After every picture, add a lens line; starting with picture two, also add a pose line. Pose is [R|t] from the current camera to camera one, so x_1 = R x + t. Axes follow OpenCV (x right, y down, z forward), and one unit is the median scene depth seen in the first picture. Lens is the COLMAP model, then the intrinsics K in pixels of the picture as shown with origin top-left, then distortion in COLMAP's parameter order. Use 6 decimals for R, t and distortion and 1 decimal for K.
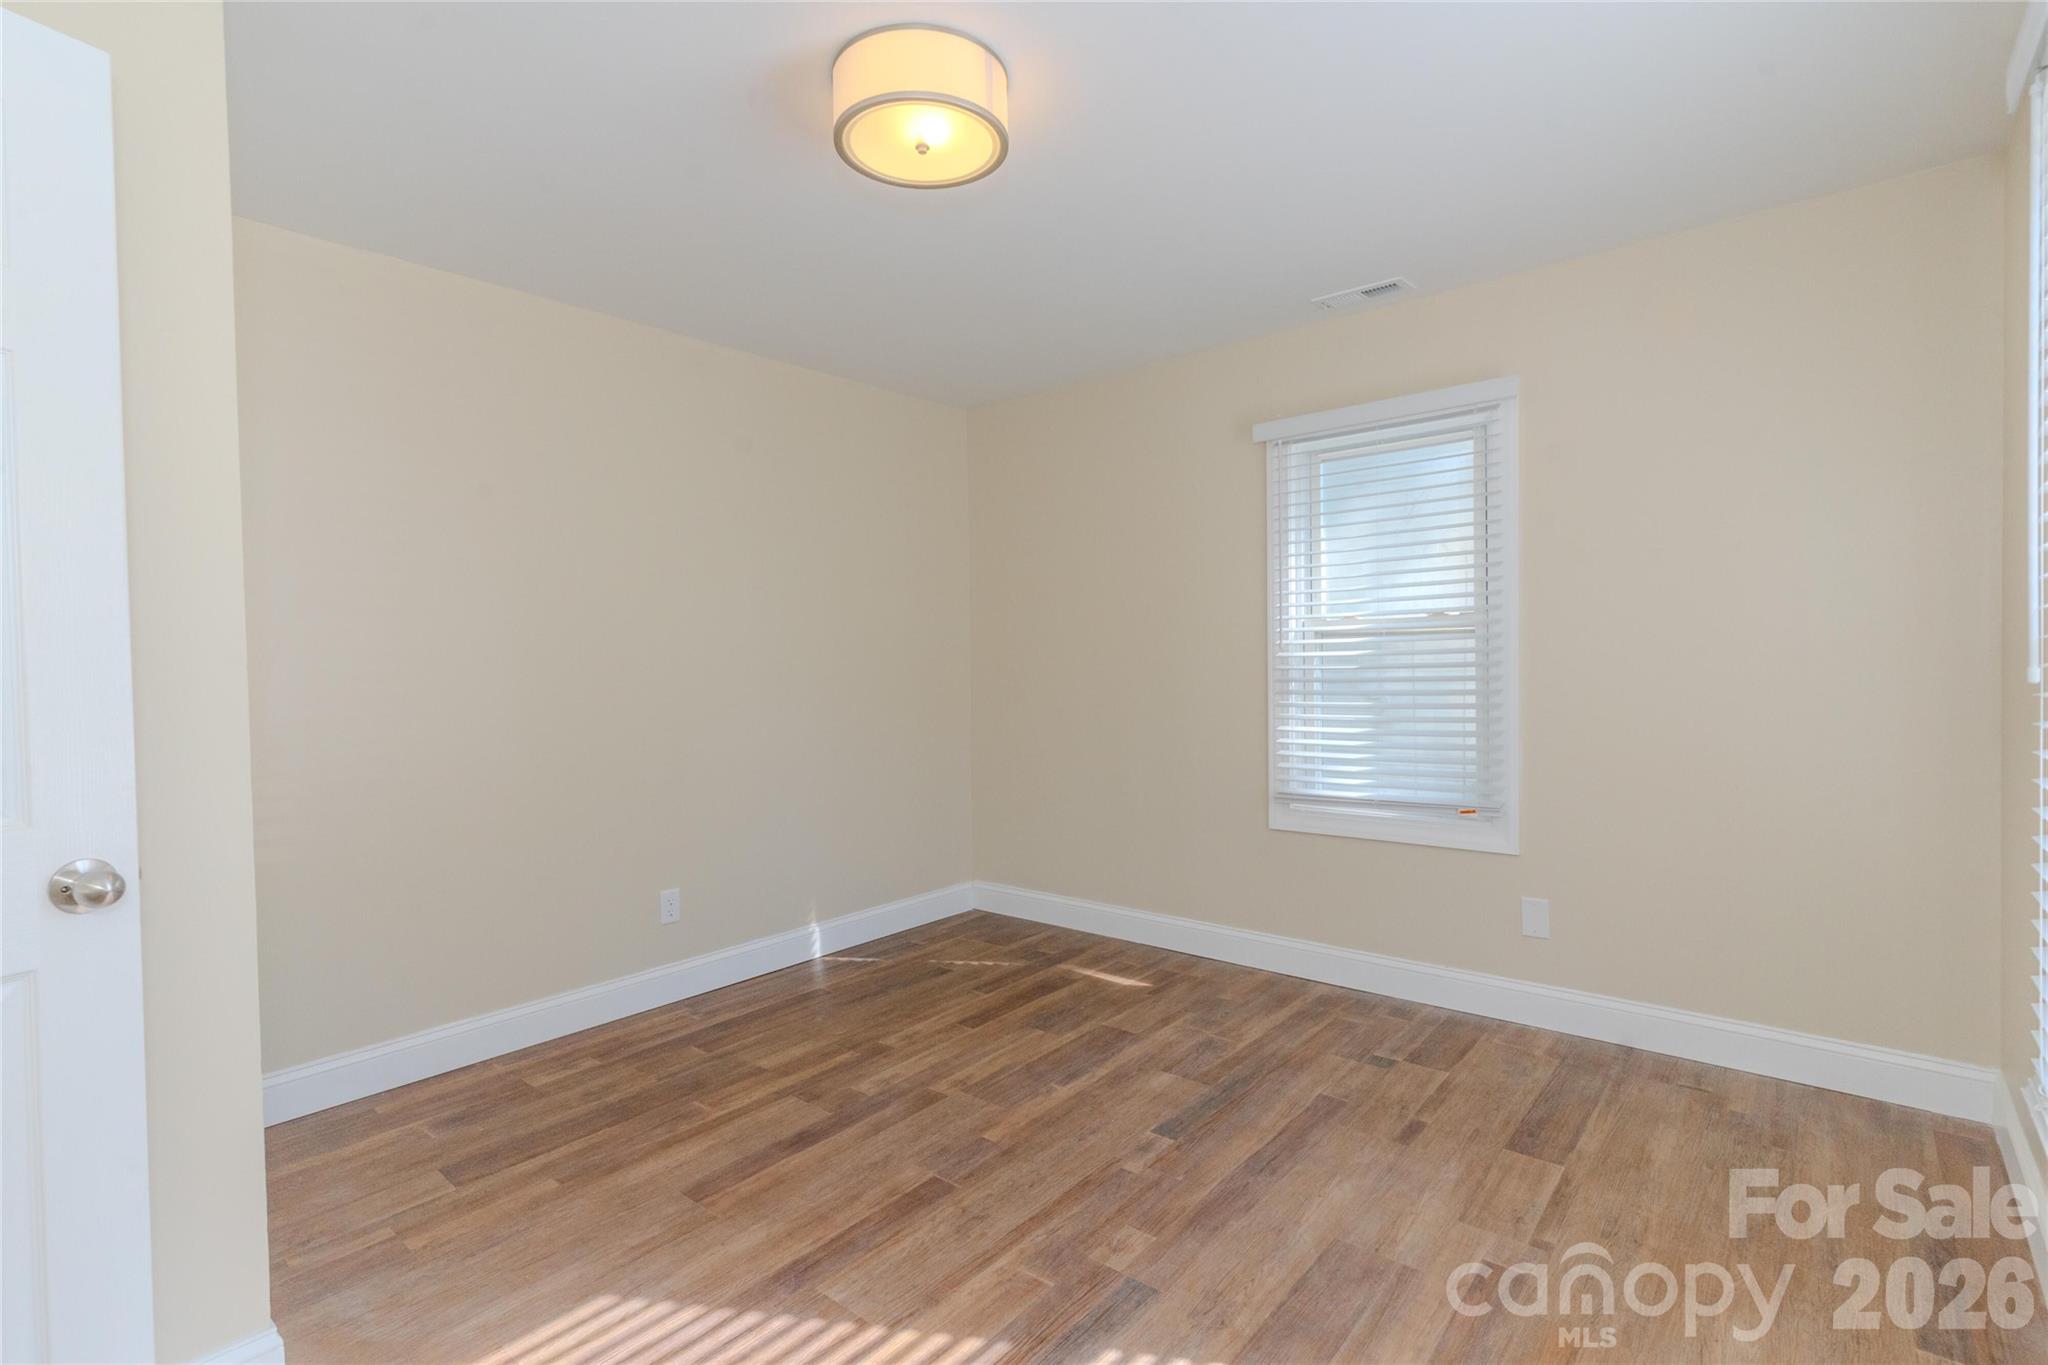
lens RADIAL K [[973.6, 0, 1033.1], [0, 973.6, 689.2], [0, 0, 1]] dist [0.004524, -0.001719]
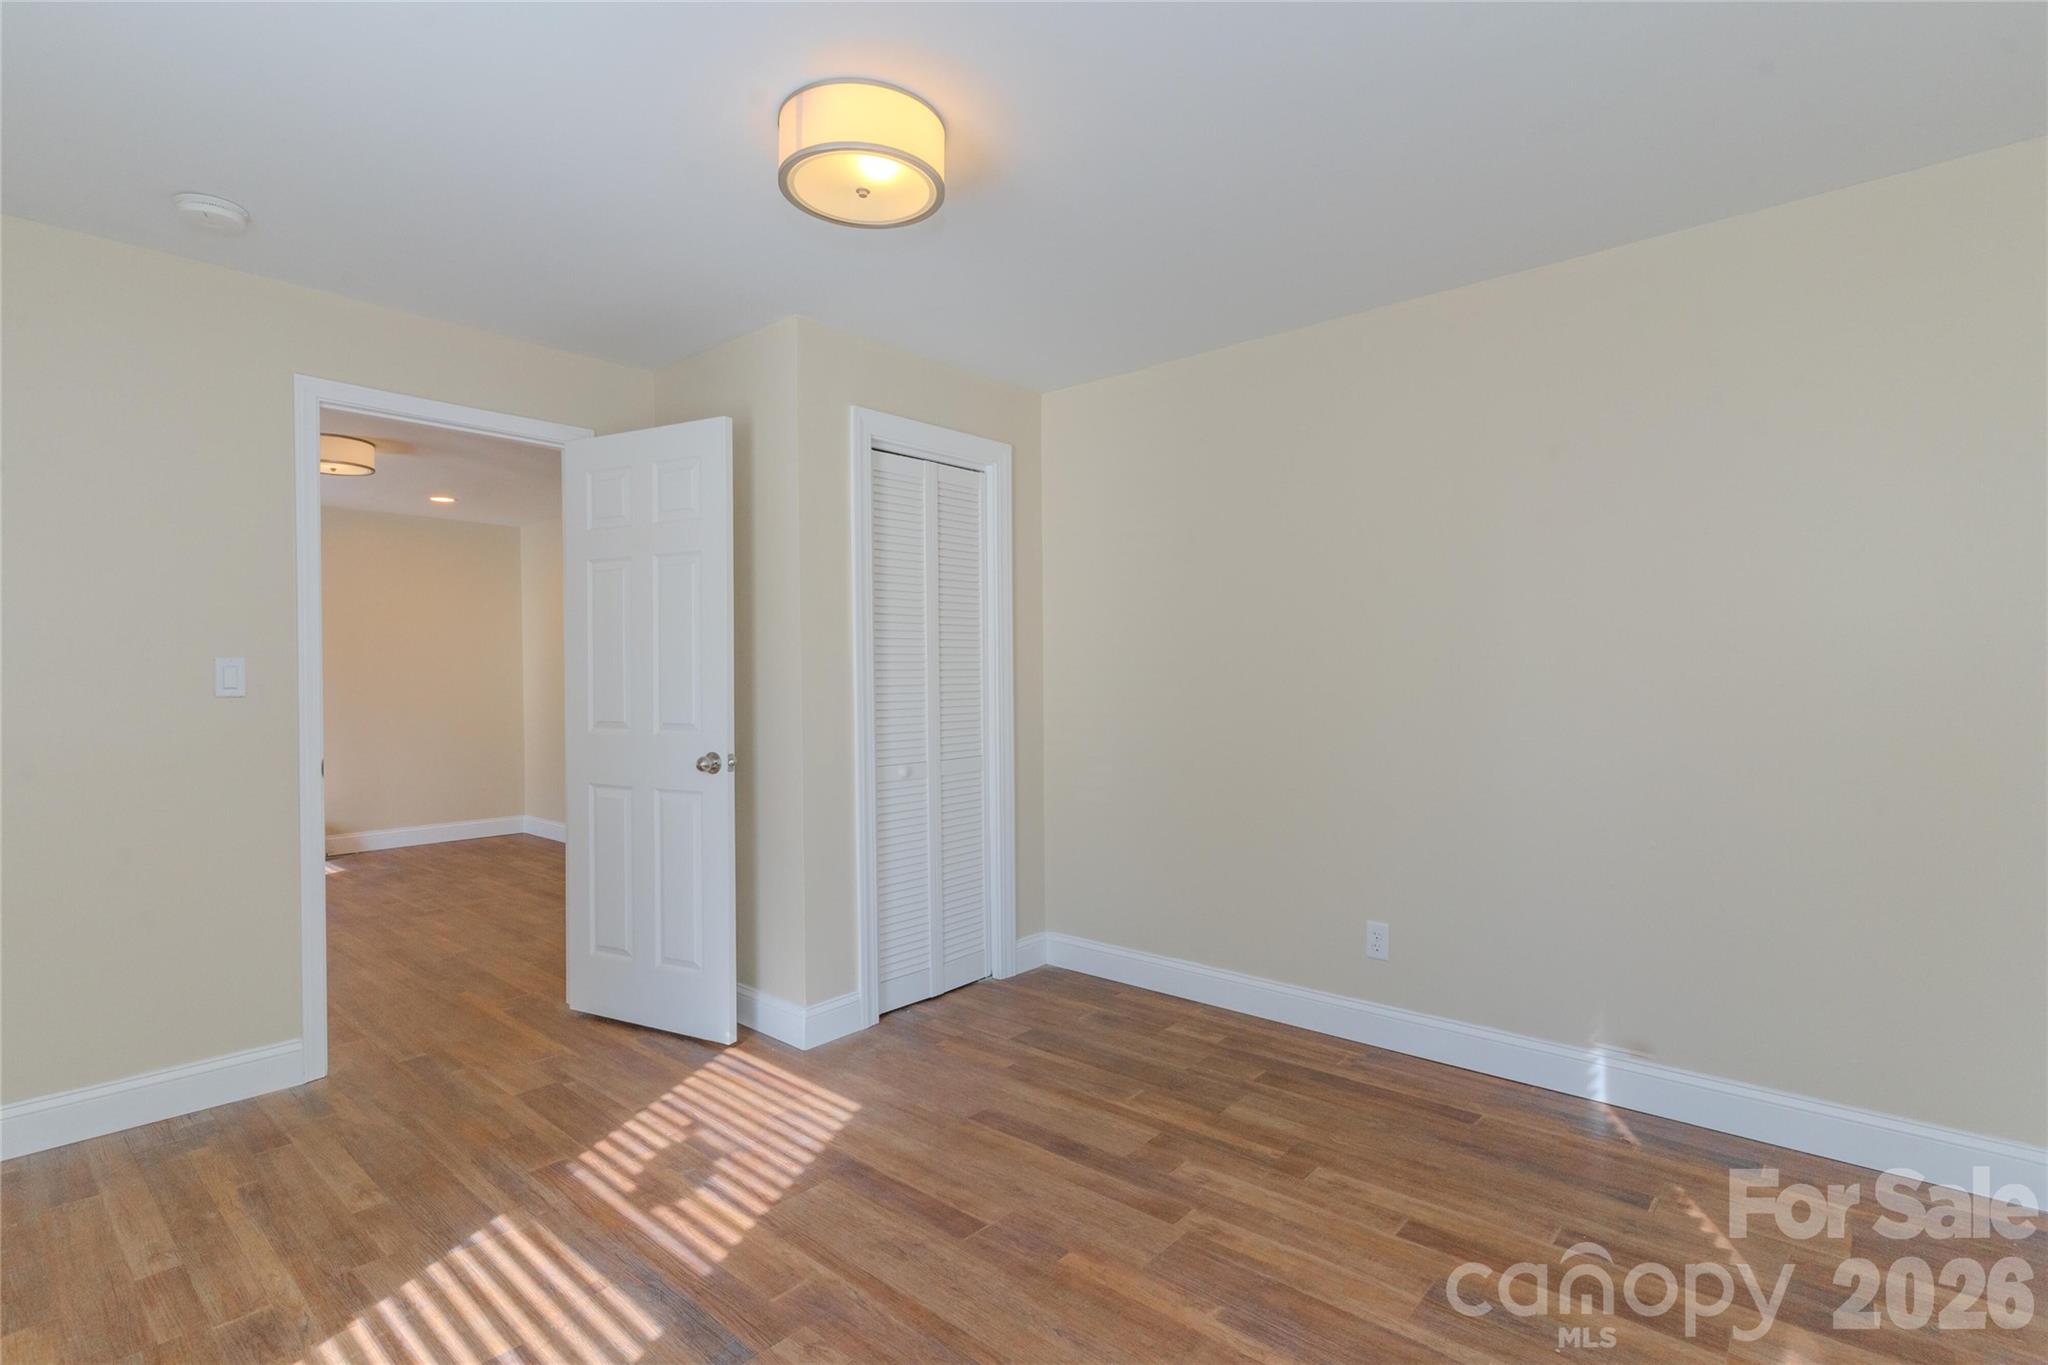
lens RADIAL K [[973.6, 0, 1022.1], [0, 973.6, 687.0], [0, 0, 1]] dist [0.004524, -0.001719]
pose [[-0.034631, 0.023958, -0.999113, 0.659779], [-0.027071, 0.999323, 0.024902, -0.032861], [0.999033, 0.027910, -0.033959, 0.843375]]
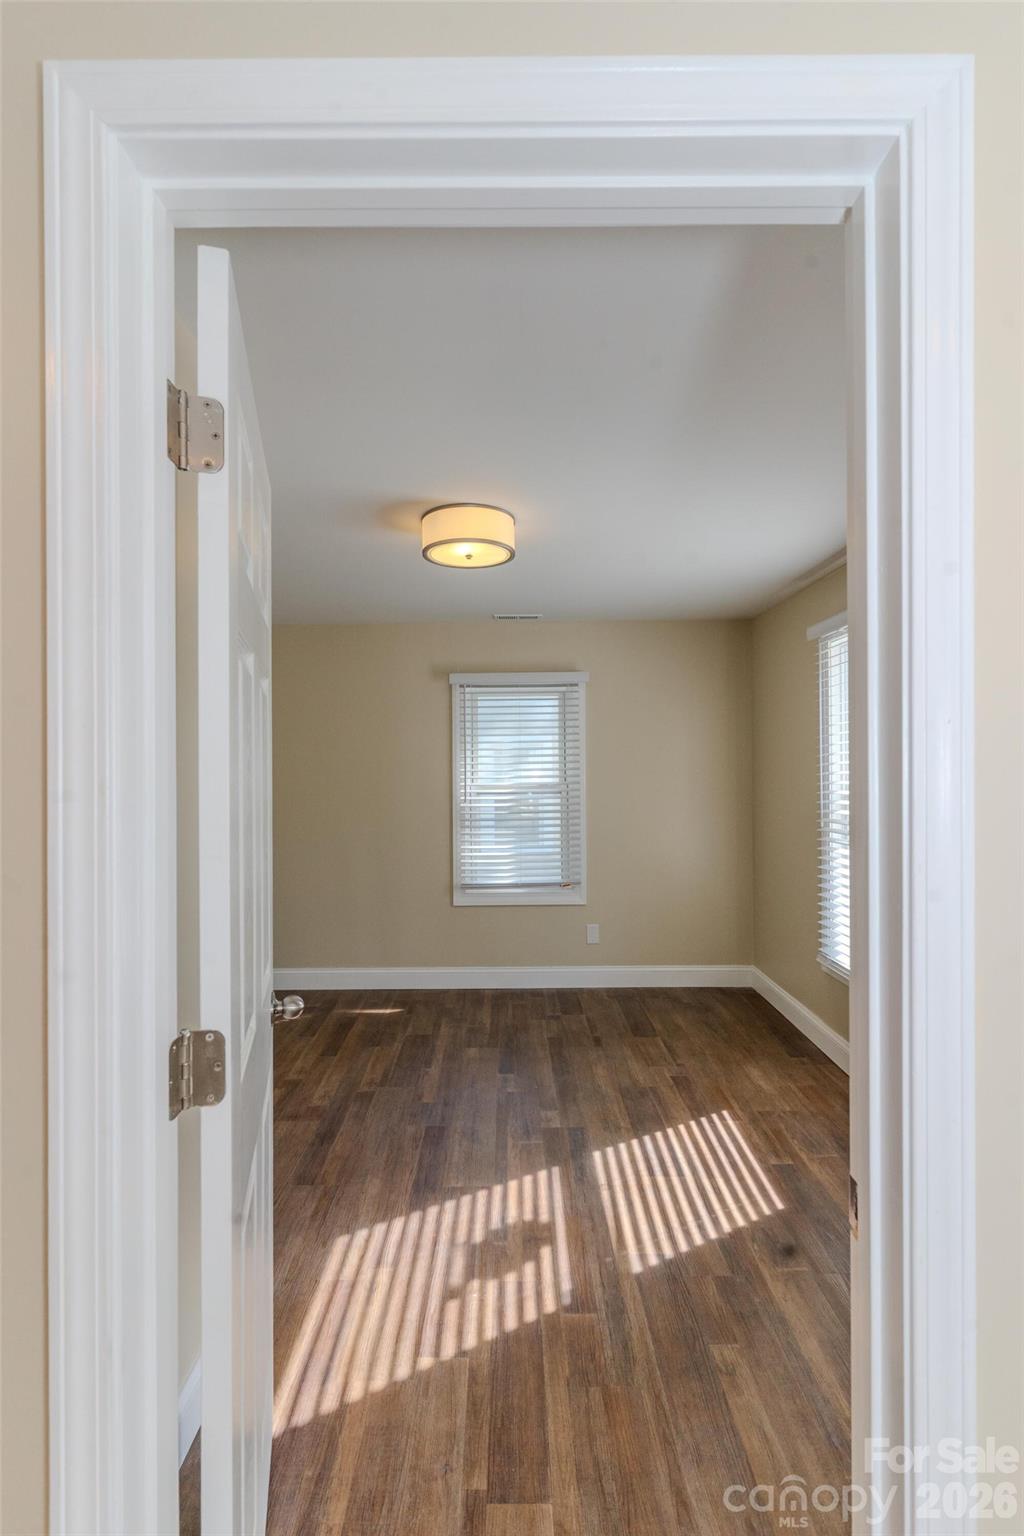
lens RADIAL K [[730.2, 0, 510.6], [0, 730.2, 775.2], [0, 0, 1]] dist [0.004524, -0.001719]
pose [[0.763713, 0.006066, 0.645527, -0.663010], [0.014878, 0.999525, -0.026993, -0.066504], [-0.645384, 0.030219, 0.763260, -0.080840]]
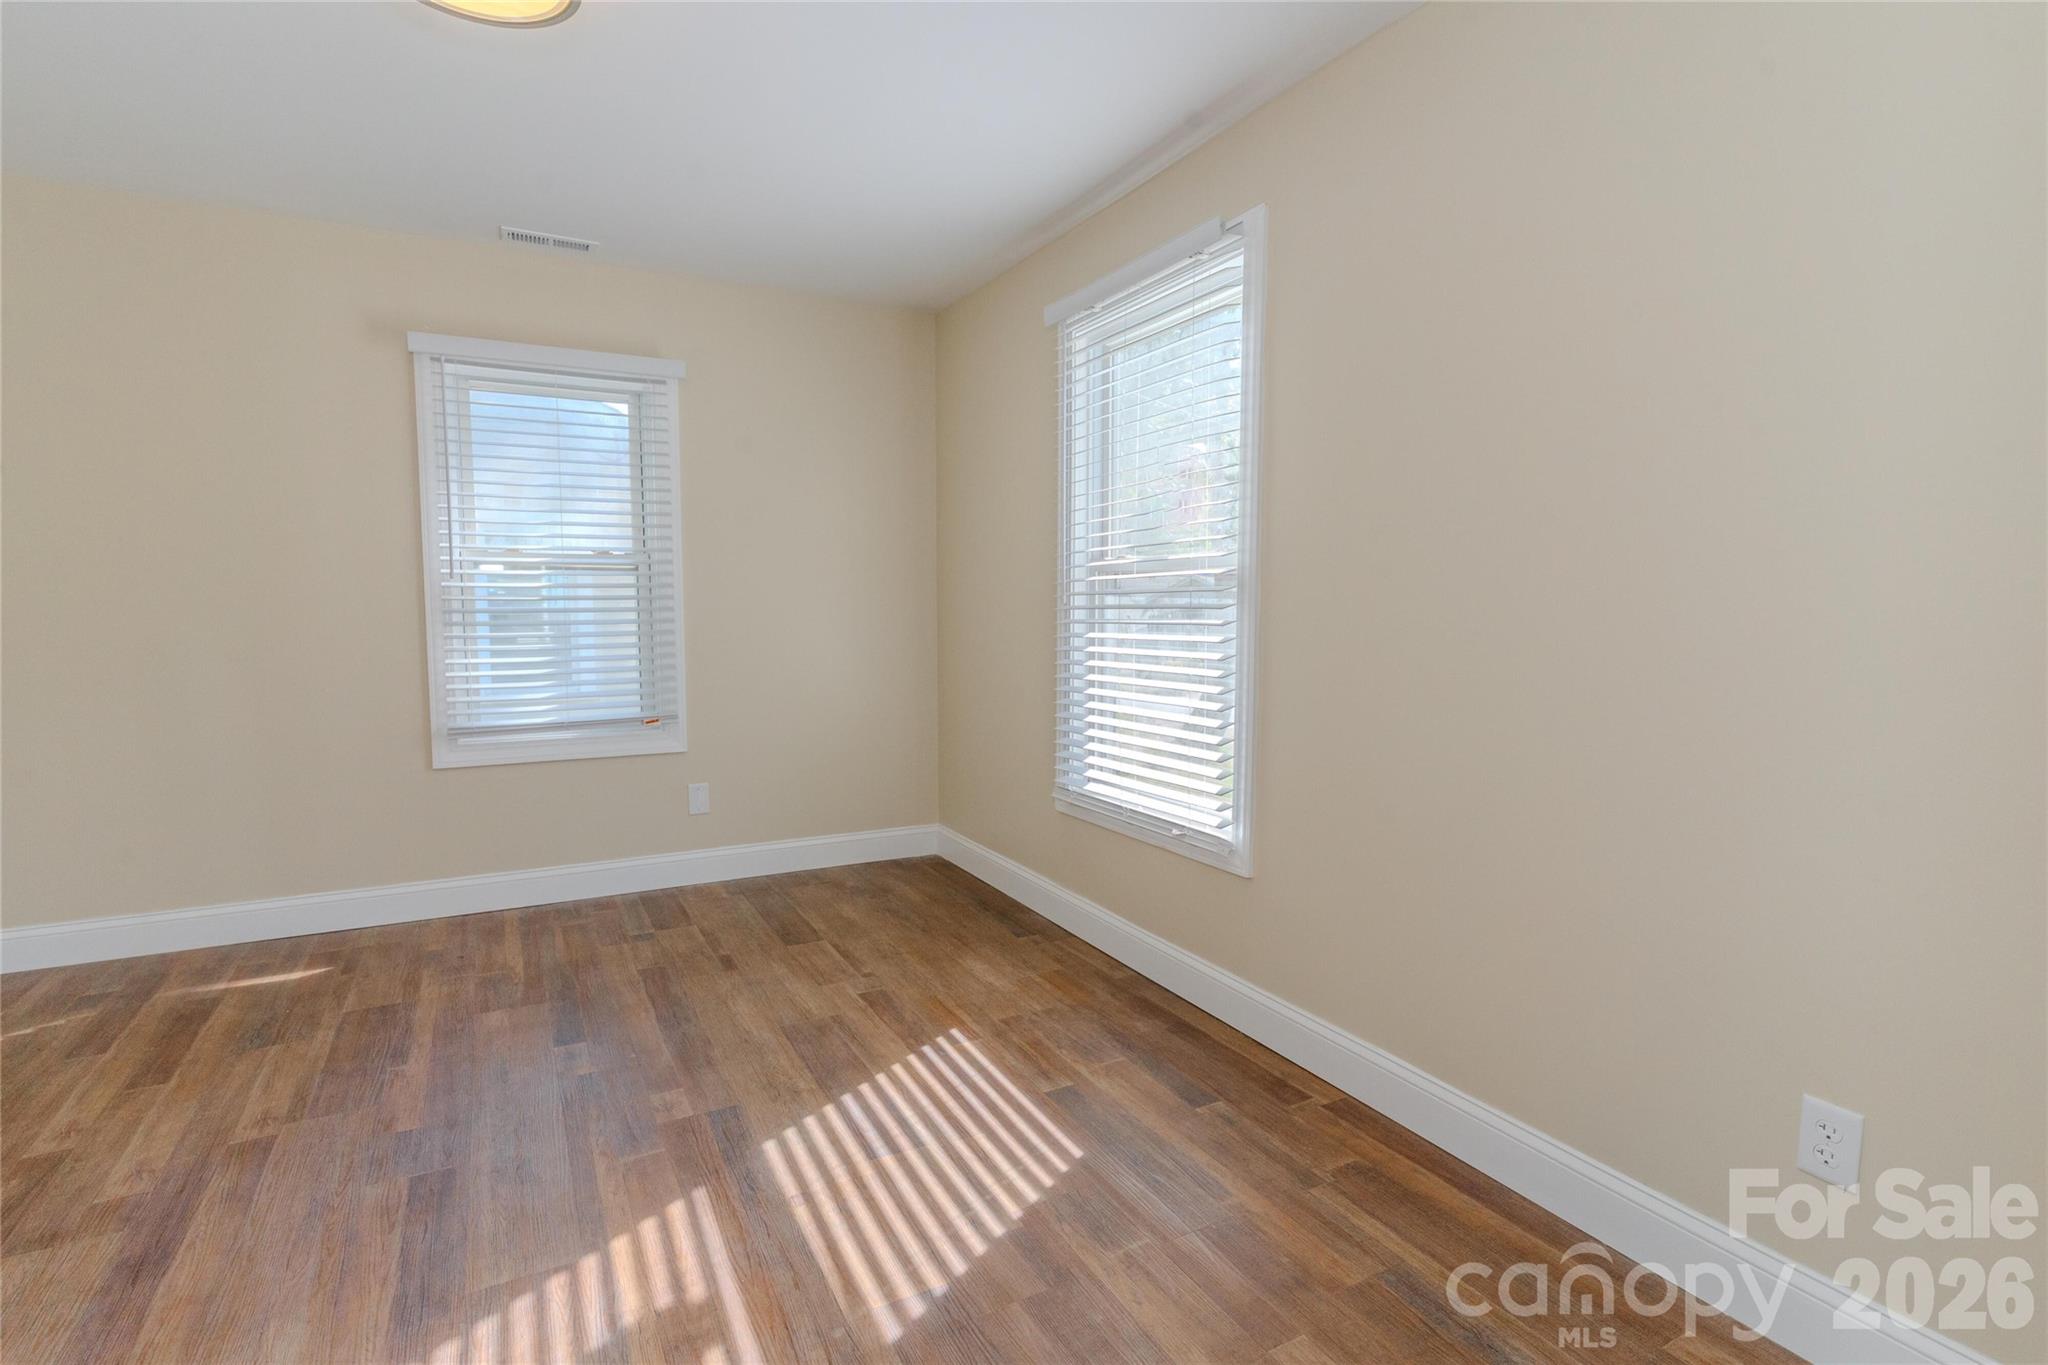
lens RADIAL K [[973.6, 0, 1023.6], [0, 973.6, 686.8], [0, 0, 1]] dist [0.004524, -0.001719]
pose [[0.366694, -0.061085, 0.928334, -0.538426], [0.020691, 0.998131, 0.057504, 0.027027], [-0.930112, -0.001878, 0.367272, 0.151830]]
